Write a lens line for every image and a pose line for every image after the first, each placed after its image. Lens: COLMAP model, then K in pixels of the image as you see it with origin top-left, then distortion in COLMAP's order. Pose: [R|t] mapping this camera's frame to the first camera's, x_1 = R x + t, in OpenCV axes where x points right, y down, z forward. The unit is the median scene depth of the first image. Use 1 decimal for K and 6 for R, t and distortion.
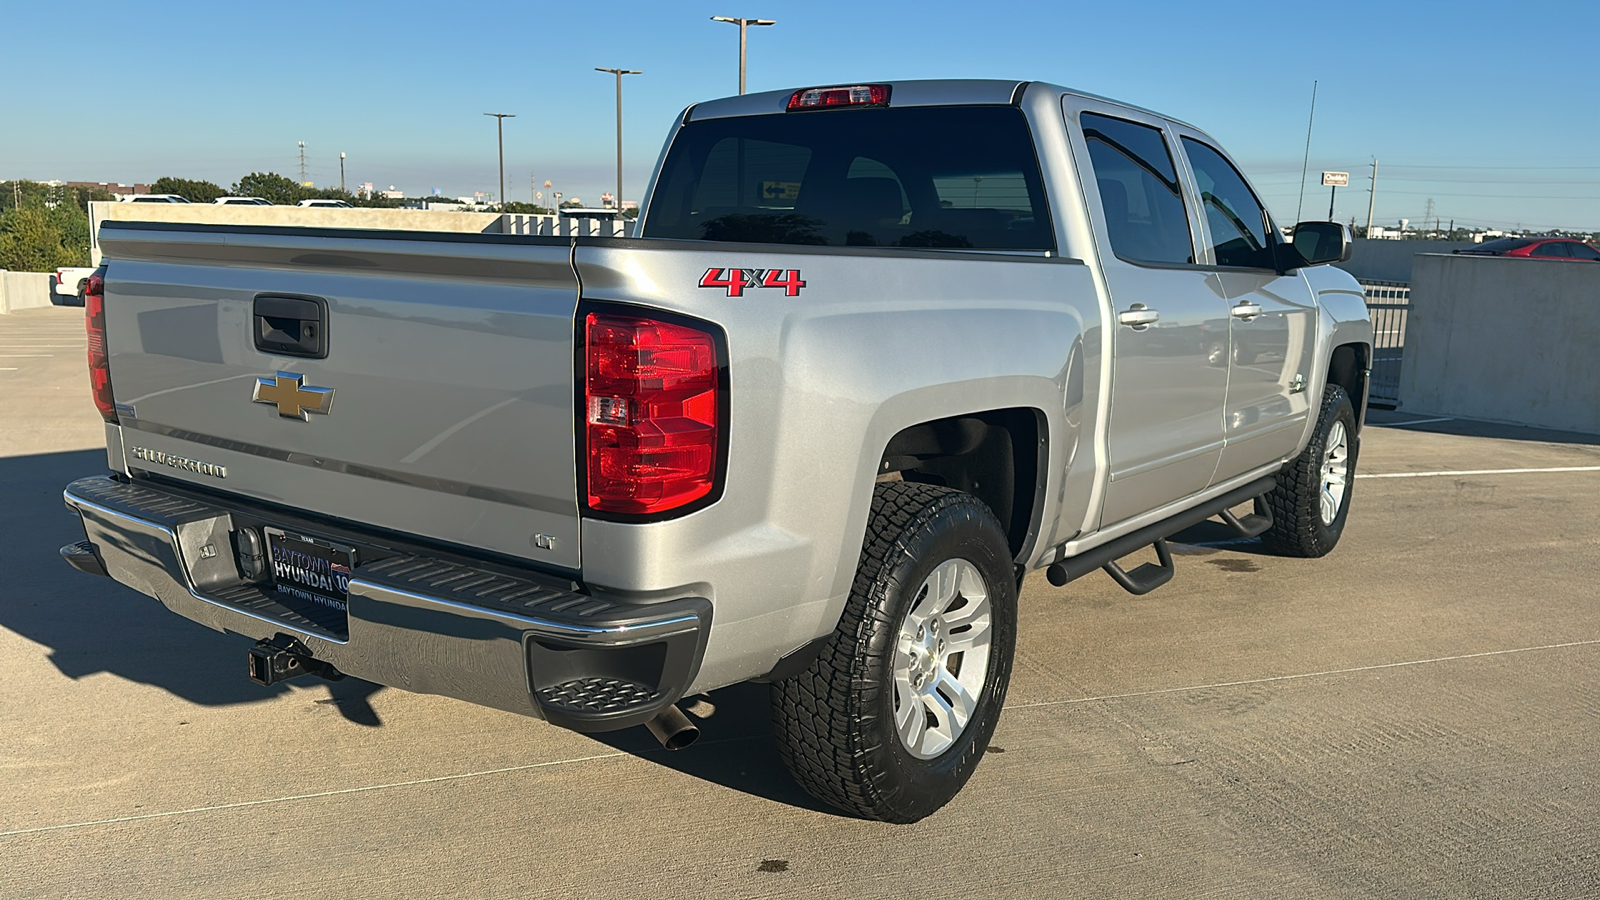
lens RADIAL K [[1296.9, 0, 800.0], [0, 1296.9, 450.0], [0, 0, 1]] dist [-0.006815, -0.002395]
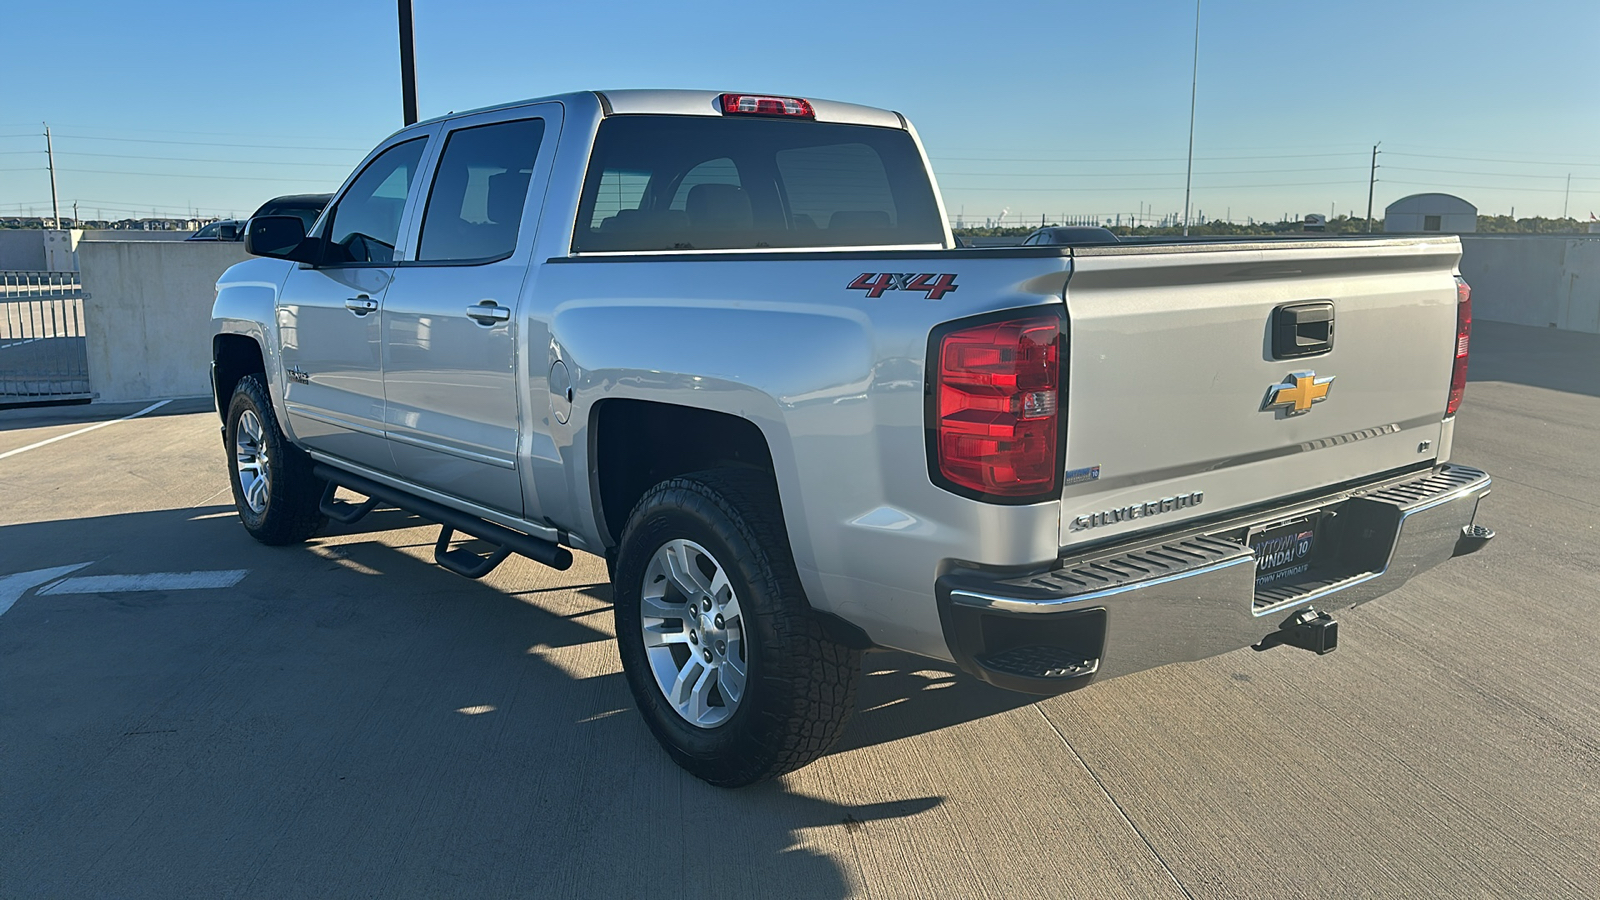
lens RADIAL K [[1274.0, 0, 800.0], [0, 1274.0, 450.0], [0, 0, 1]] dist [0.074893, -0.119071]
pose [[0.251583, -0.180760, 0.950806, -1.466218], [0.164339, 0.976117, 0.142088, -0.207607], [-0.953781, 0.120508, 0.275280, 1.052496]]
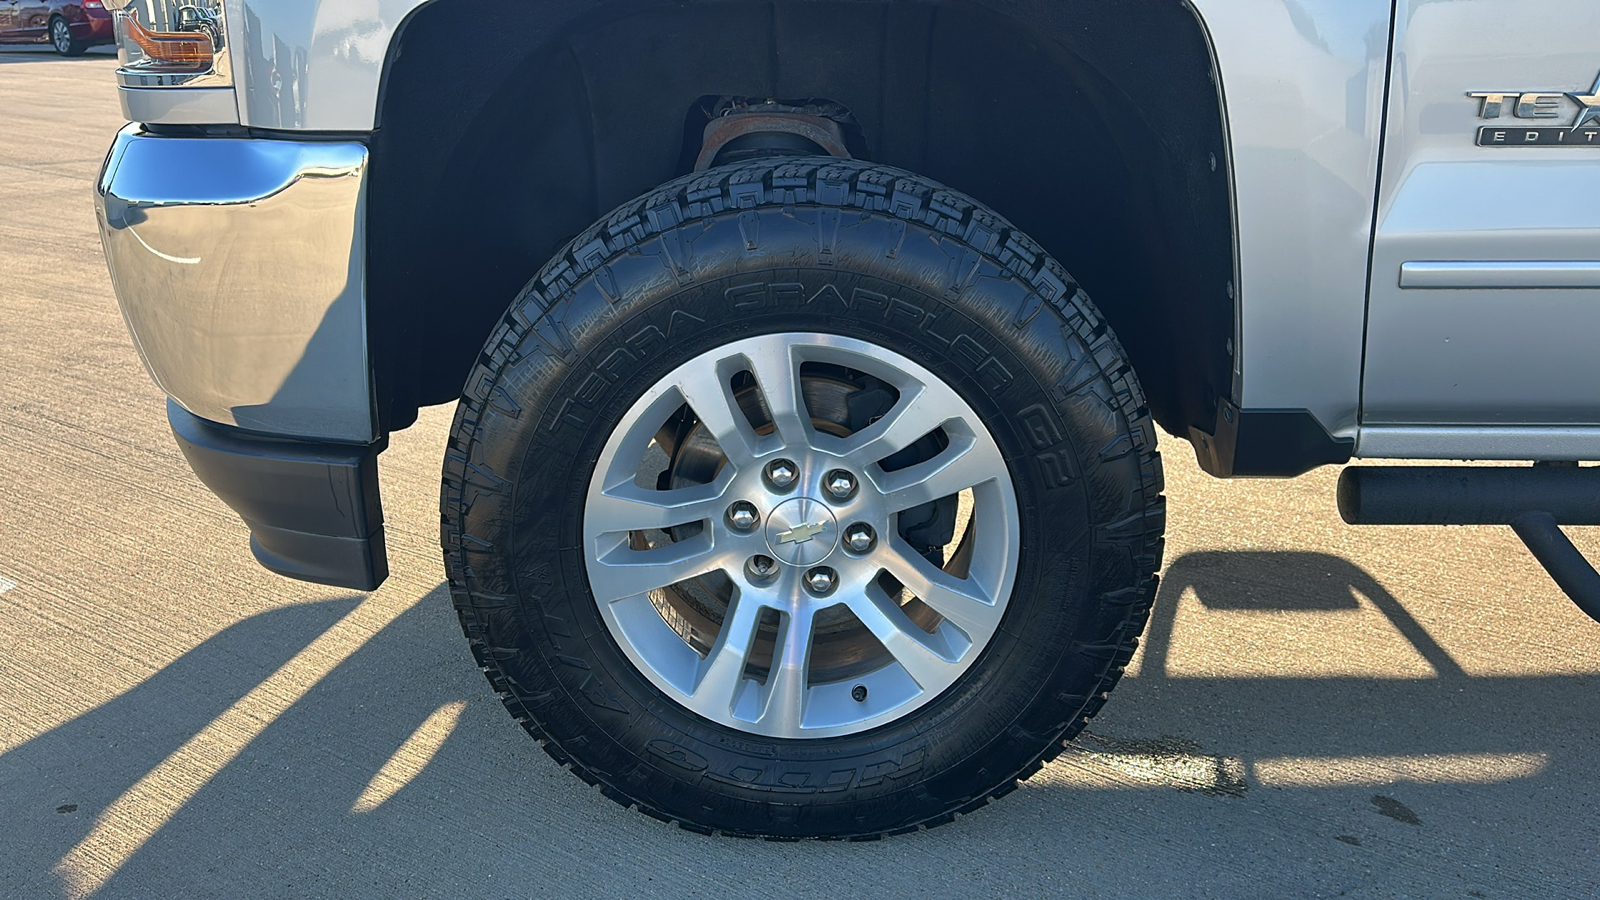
lens RADIAL K [[1274.0, 0, 800.0], [0, 1274.0, 450.0], [0, 0, 1]] dist [0.074893, -0.119071]
pose [[-0.563502, -0.285020, 0.775390, -0.065657], [0.116685, 0.901728, 0.416258, -0.276330], [-0.817833, 0.325039, -0.474868, 2.715936]]
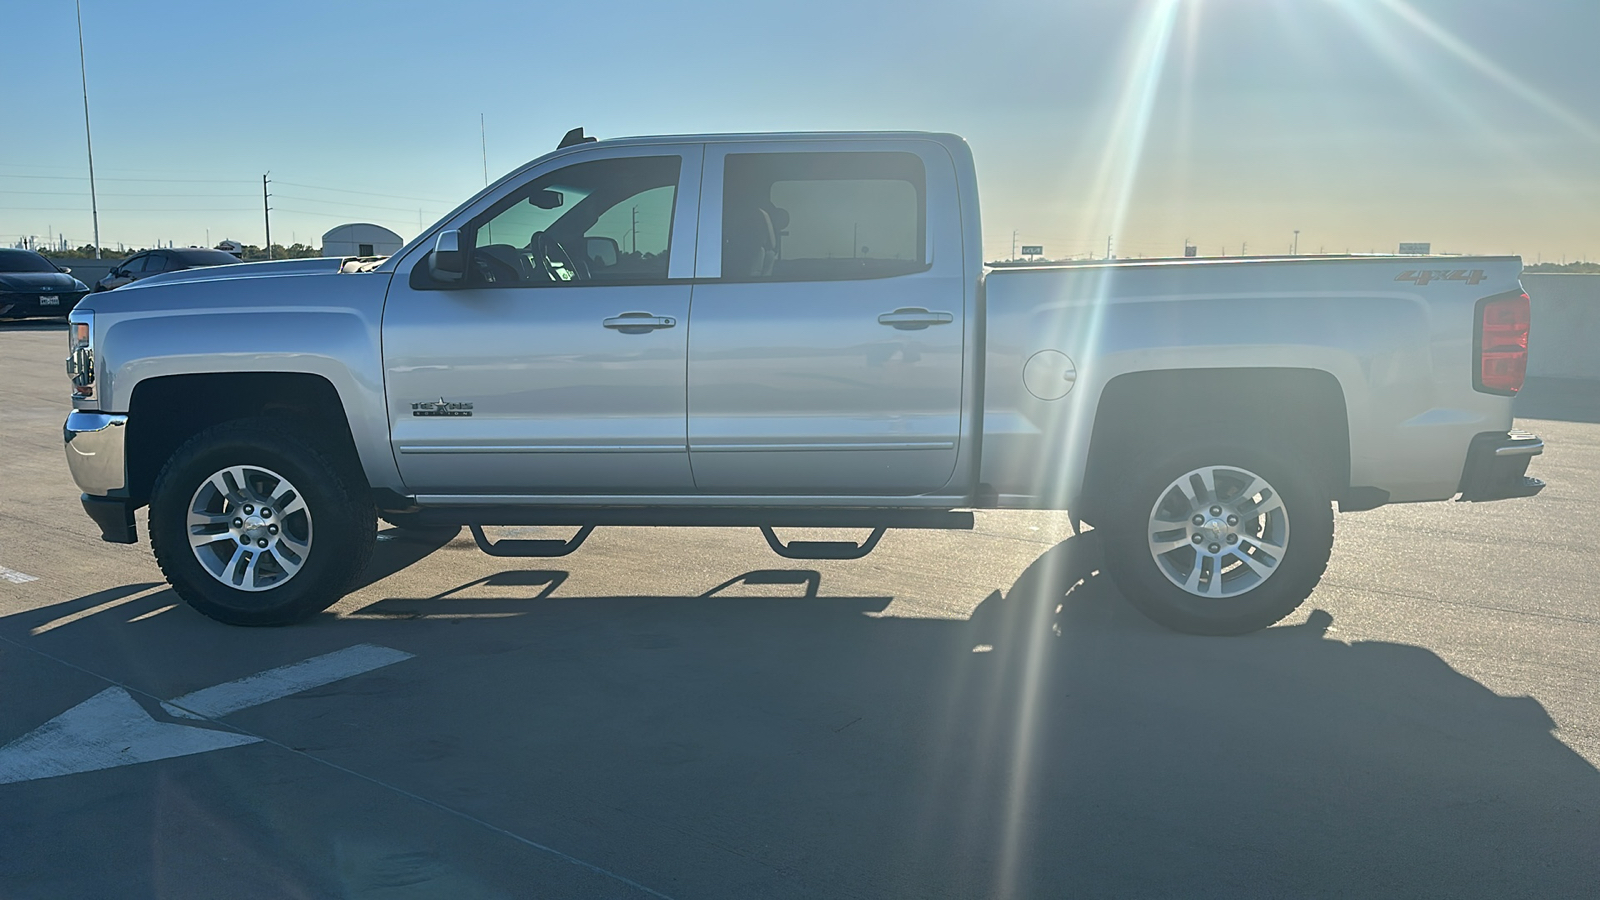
lens RADIAL K [[1274.0, 0, 800.0], [0, 1274.0, 450.0], [0, 0, 1]] dist [0.074893, -0.119071]
pose [[-0.526159, -0.144517, 0.838016, -1.494604], [0.127380, 0.960942, 0.245693, -0.462962], [-0.840792, 0.236021, -0.487200, 2.684321]]
